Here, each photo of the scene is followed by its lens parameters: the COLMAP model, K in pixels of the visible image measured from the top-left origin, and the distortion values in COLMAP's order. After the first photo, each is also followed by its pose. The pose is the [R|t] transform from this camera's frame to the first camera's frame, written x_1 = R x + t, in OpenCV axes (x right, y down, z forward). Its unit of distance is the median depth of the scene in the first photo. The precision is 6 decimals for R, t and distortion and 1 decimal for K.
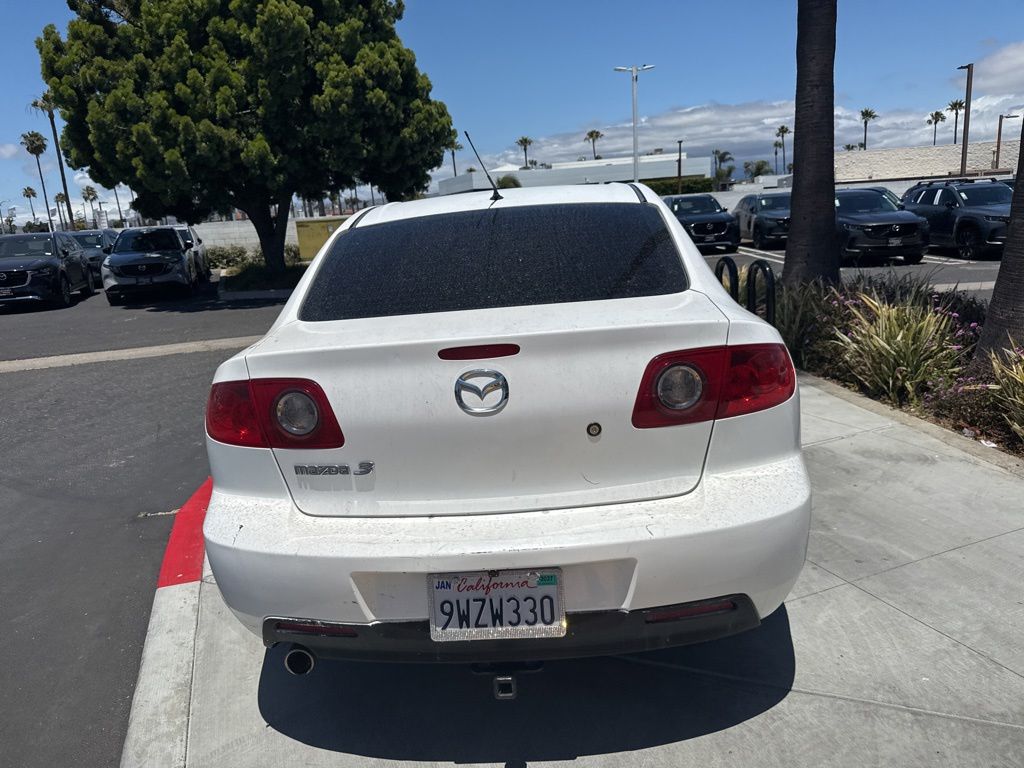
lens RADIAL K [[726.0, 0, 507.6], [0, 726.0, 380.9], [0, 0, 1]] dist [0.032548, -0.042178]
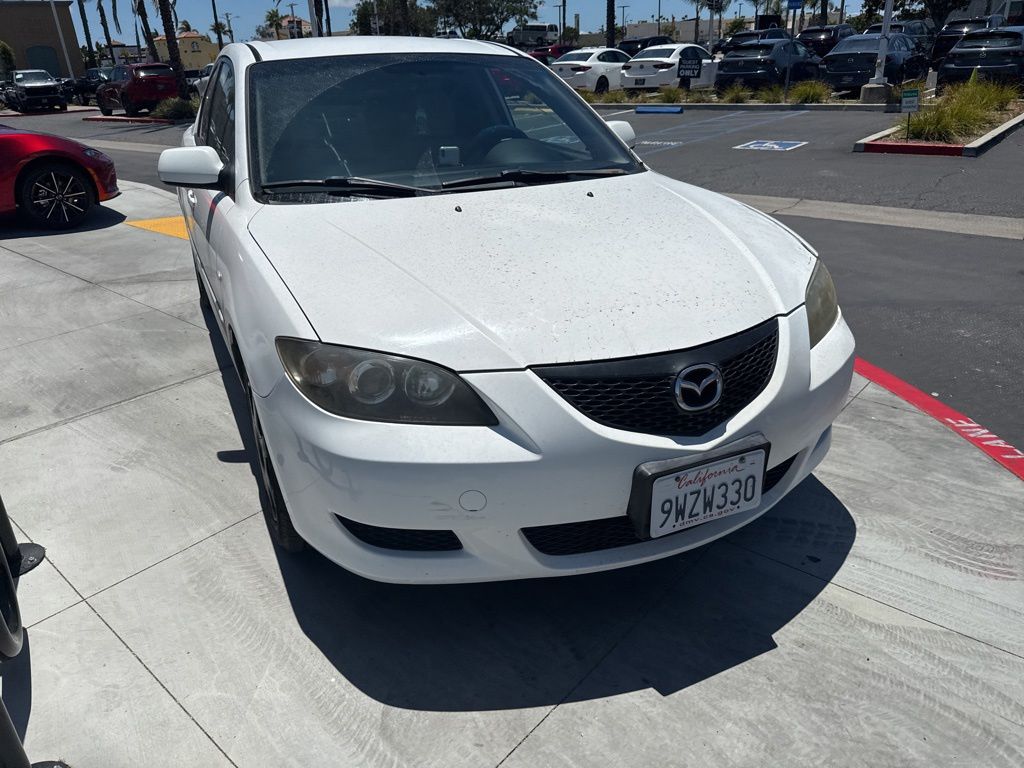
lens RADIAL K [[726.8, 0, 504.4], [0, 726.8, 384.2], [0, 0, 1]] dist [0.020816, -0.026428]
pose [[-0.875073, 0.285781, -0.390611, 0.486281], [-0.007567, 0.798885, 0.601436, -0.664314], [0.483932, 0.529256, -0.696920, 2.801742]]
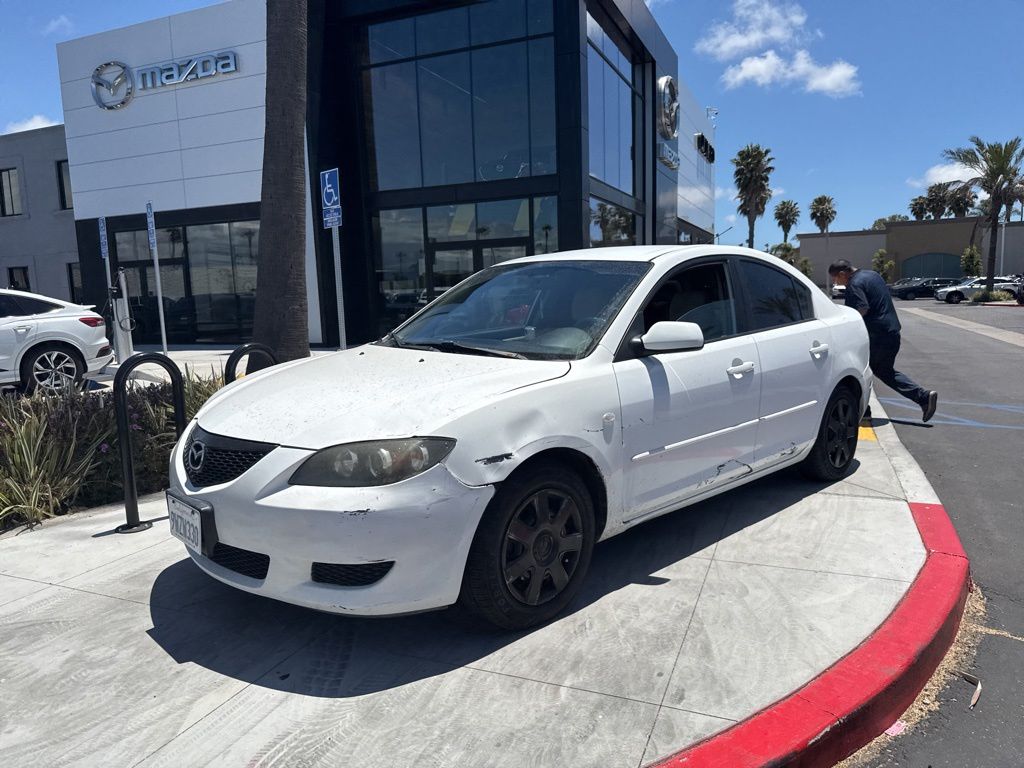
lens RADIAL K [[721.2, 0, 507.6], [0, 721.2, 377.6], [0, 0, 1]] dist [0.033004, -0.040268]
pose [[-0.726648, 0.002412, 0.687006, -0.975817], [0.222300, 0.947022, 0.231803, -0.523507], [-0.650050, 0.321161, -0.688688, 2.833121]]
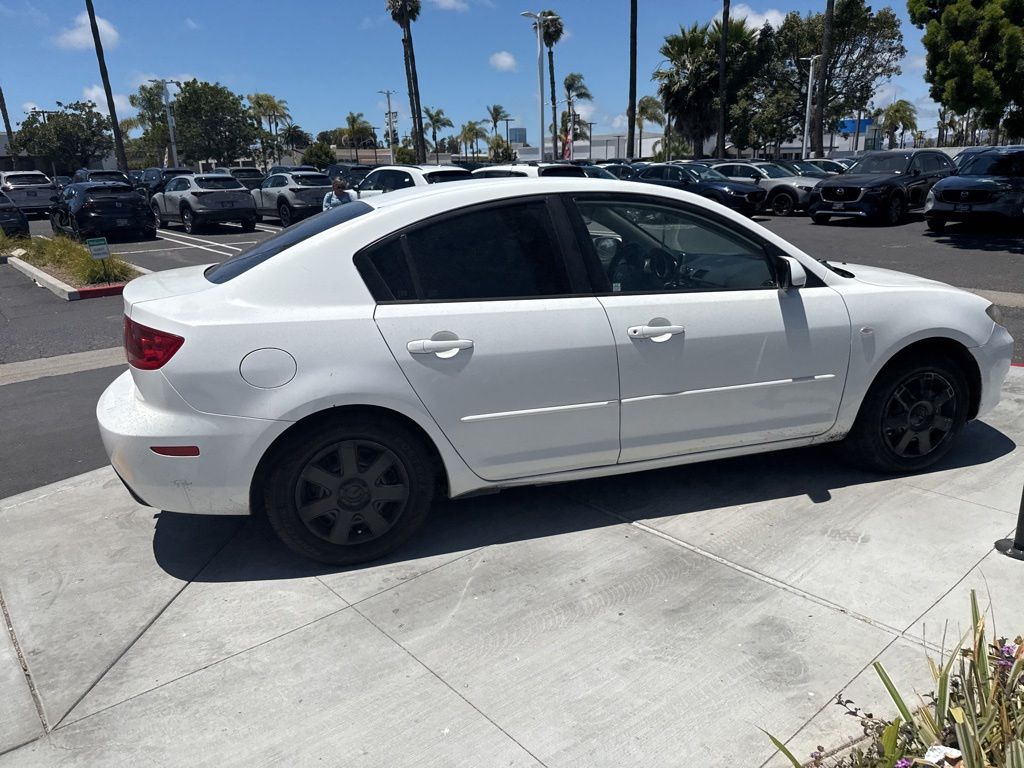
lens RADIAL K [[721.2, 0, 505.9], [0, 721.2, 386.8], [0, 0, 1]] dist [0.045642, -0.059908]
pose [[0.342011, 0.319080, -0.883865, 1.375457], [-0.200232, 0.943730, 0.263212, -0.331513], [0.918115, 0.086957, 0.386656, 0.801580]]
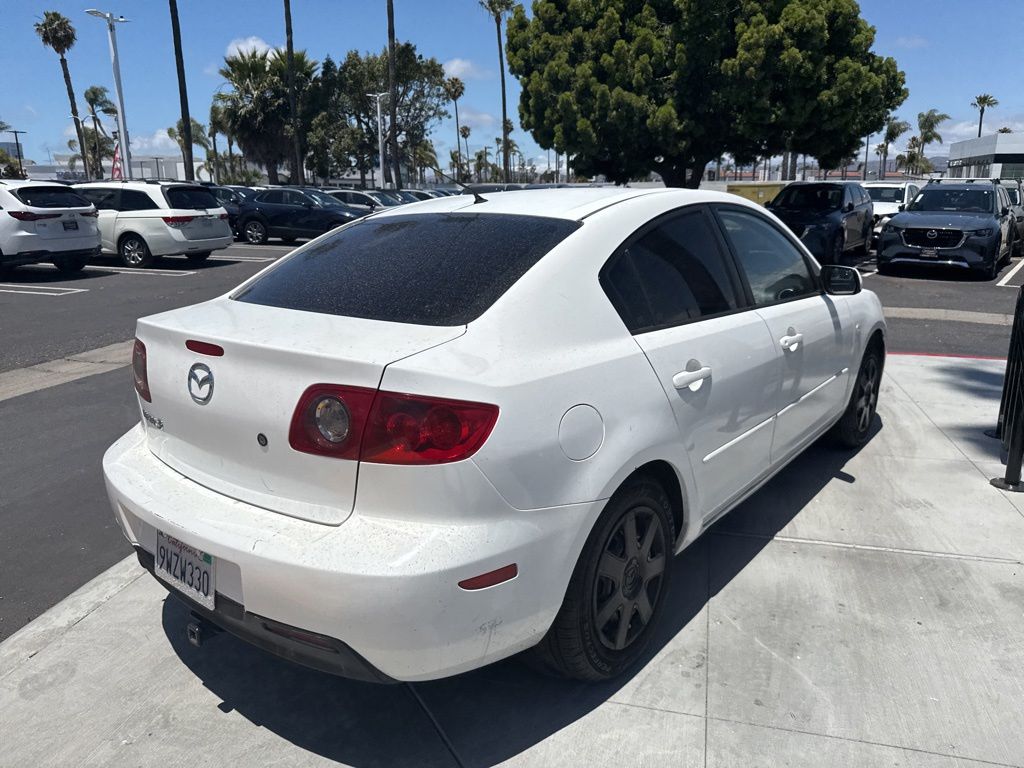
lens RADIAL K [[728.5, 0, 506.6], [0, 728.5, 376.6], [0, 0, 1]] dist [0.024837, -0.036131]
pose [[0.807792, 0.203667, -0.553166, 0.675813], [-0.177453, 0.978904, 0.101280, -0.134659], [0.562124, 0.016348, 0.826892, 0.214956]]
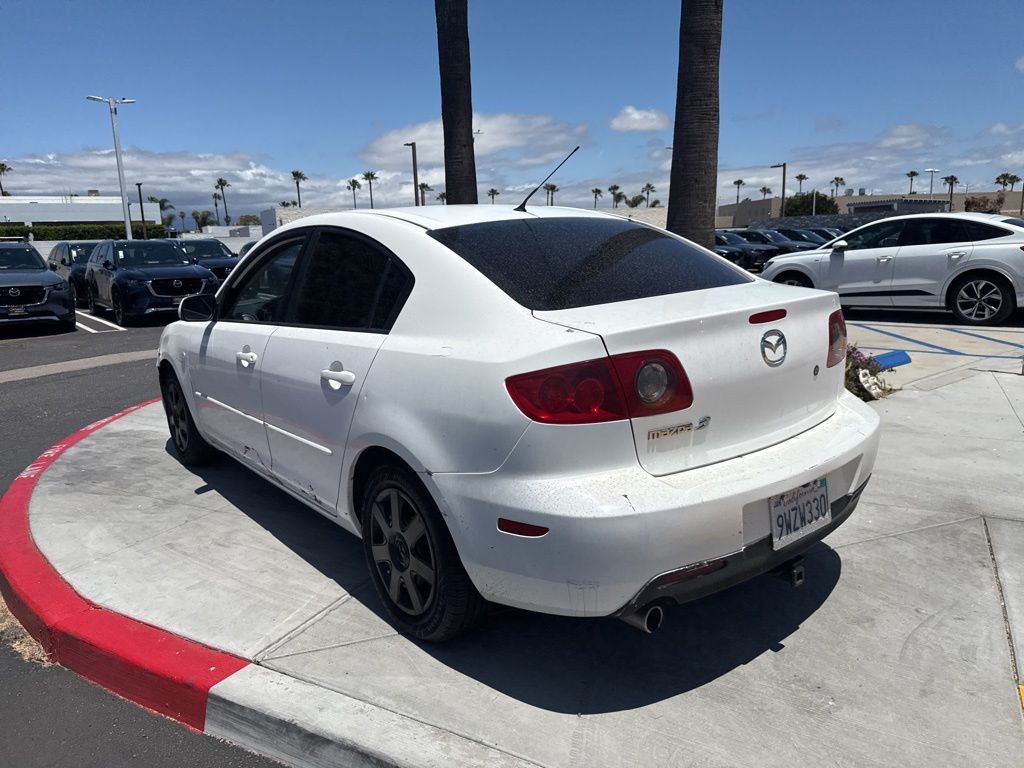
lens RADIAL K [[725.1, 0, 507.0], [0, 725.1, 386.3], [0, 0, 1]] dist [0.029160, -0.041698]
pose [[0.751264, -0.090577, 0.653757, -0.843276], [0.129658, 0.991491, -0.011626, 0.025221], [-0.647141, 0.093499, 0.756615, 0.228879]]
